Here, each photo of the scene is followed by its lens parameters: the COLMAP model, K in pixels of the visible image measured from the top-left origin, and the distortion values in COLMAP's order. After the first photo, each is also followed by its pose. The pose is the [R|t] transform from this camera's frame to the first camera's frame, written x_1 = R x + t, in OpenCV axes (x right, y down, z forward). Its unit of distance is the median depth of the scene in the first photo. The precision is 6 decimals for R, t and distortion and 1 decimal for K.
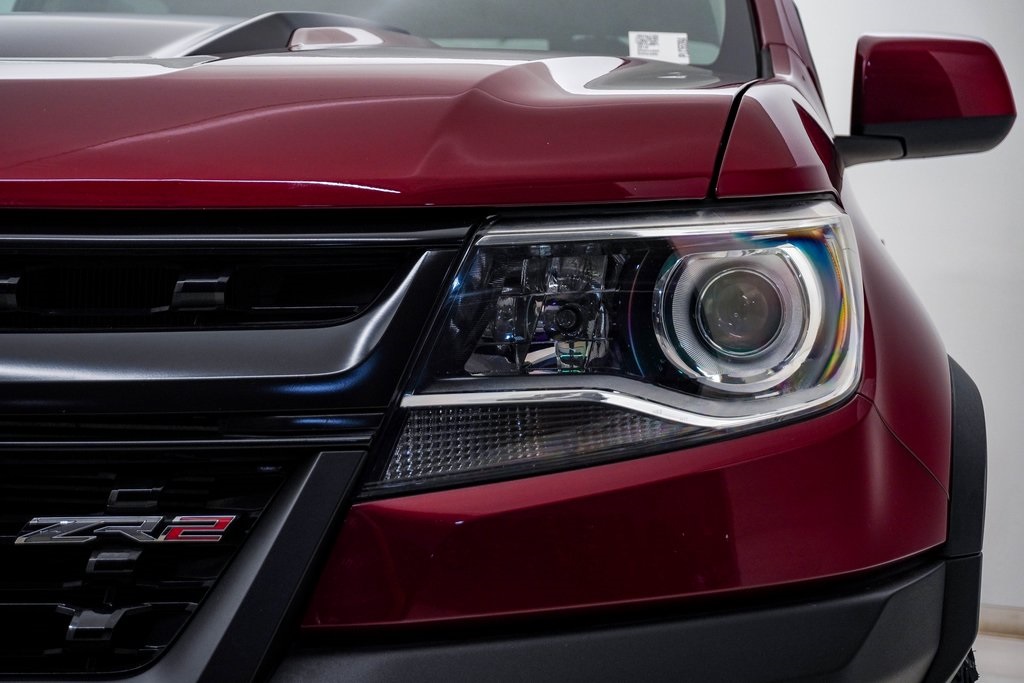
lens RADIAL K [[2216.0, 0, 512.0], [0, 2216.0, 341.5], [0, 0, 1]] dist [-0.035862, -0.107626]
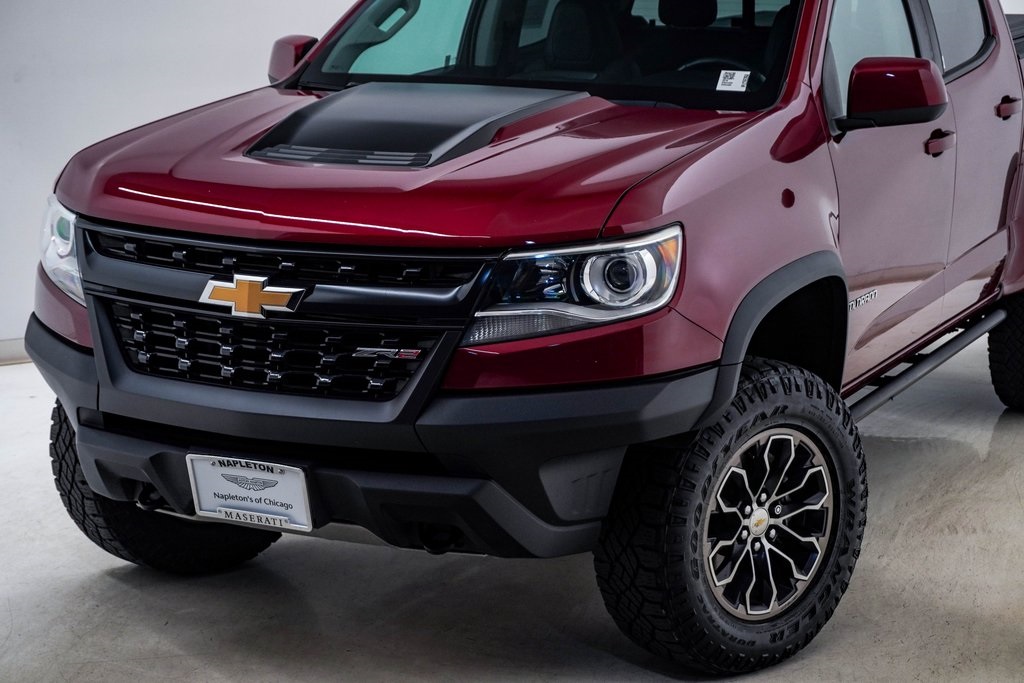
lens RADIAL K [[2163.4, 0, 512.0], [0, 2163.4, 341.5], [0, 0, 1]] dist [0.022596, -0.010235]
pose [[0.950348, 0.051001, -0.306983, 0.845177], [0.004376, 0.984191, 0.177057, -0.428038], [0.311160, -0.169609, 0.935100, -1.612949]]
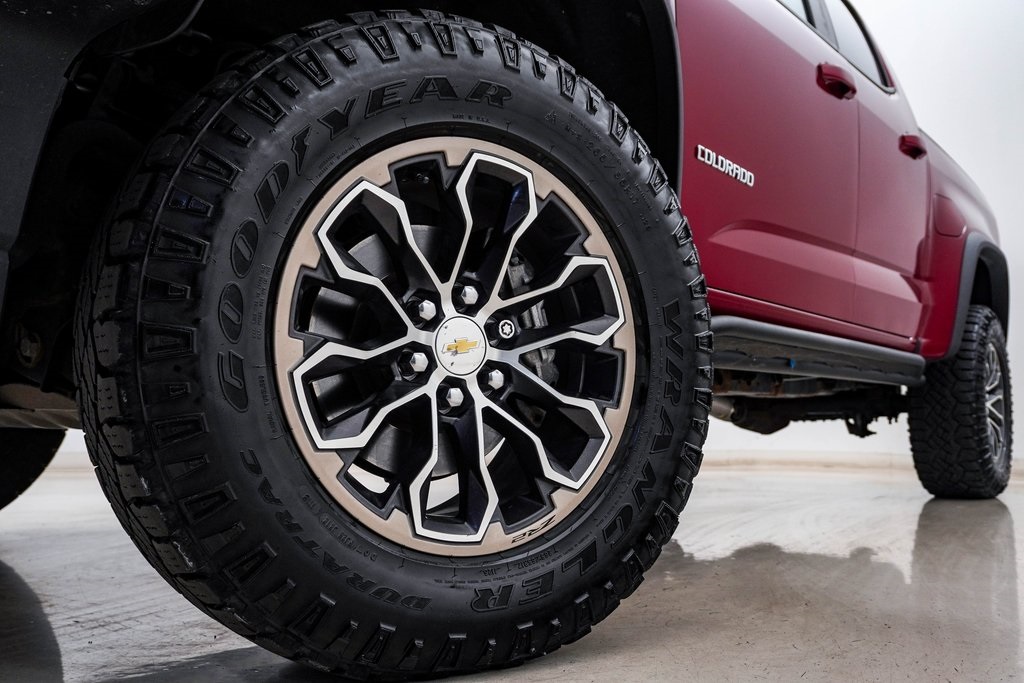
lens RADIAL K [[969.3, 0, 512.0], [0, 969.3, 341.5], [0, 0, 1]] dist [0.010549, 0.005049]
pose [[0.893143, -0.040449, -0.447951, 0.570259], [-0.001299, 0.995712, -0.092500, 0.440854], [0.449771, 0.083198, 0.889260, 0.793475]]
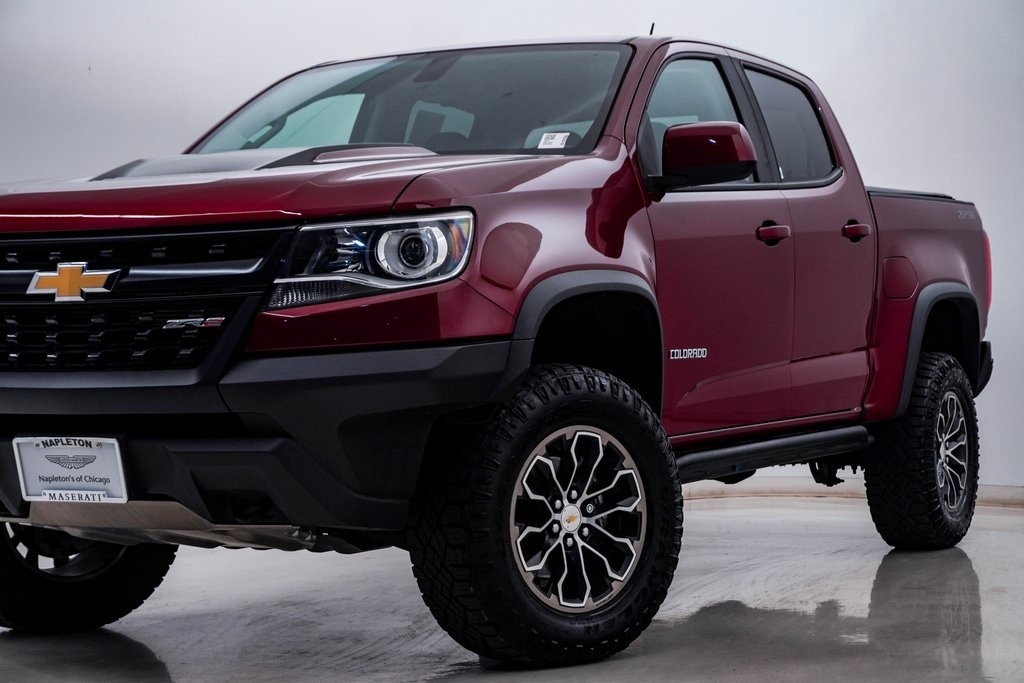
lens RADIAL K [[2163.4, 0, 512.0], [0, 2163.4, 341.5], [0, 0, 1]] dist [0.022596, -0.010235]
pose [[0.945990, -0.028634, -0.322930, 1.215281], [0.025748, 0.999581, -0.013205, 0.156530], [0.323173, 0.004177, 0.946331, -1.741856]]
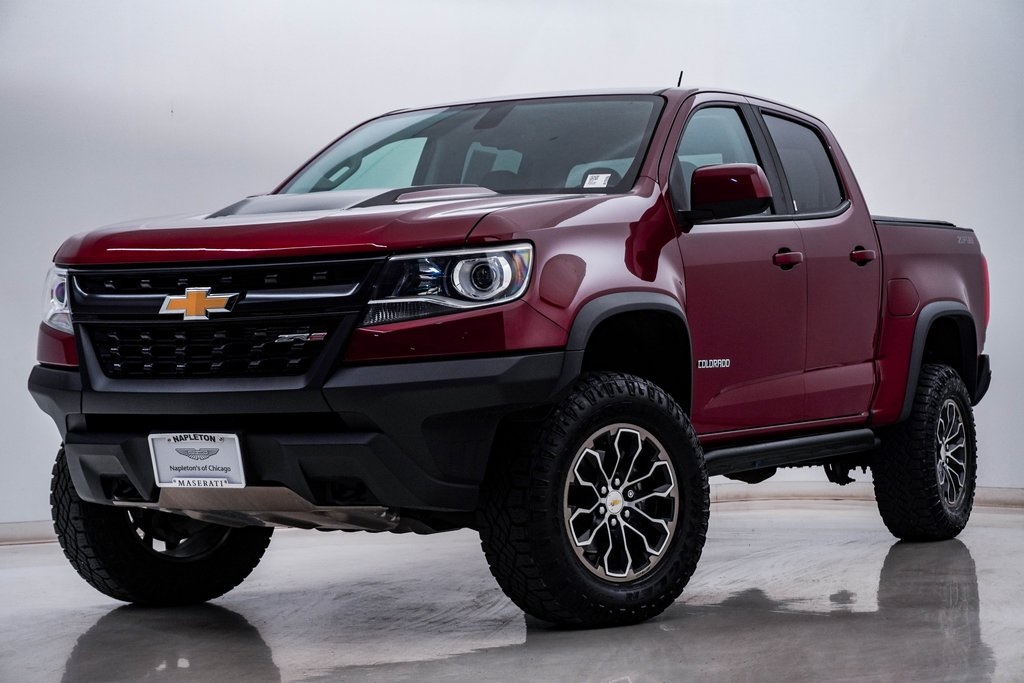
lens RADIAL K [[2163.4, 0, 512.0], [0, 2163.4, 341.5], [0, 0, 1]] dist [0.022596, -0.010235]
pose [[0.941635, -0.035107, -0.334800, 1.366547], [0.029035, 0.999311, -0.023124, 0.180053], [0.335381, 0.012053, 0.942005, -2.320354]]
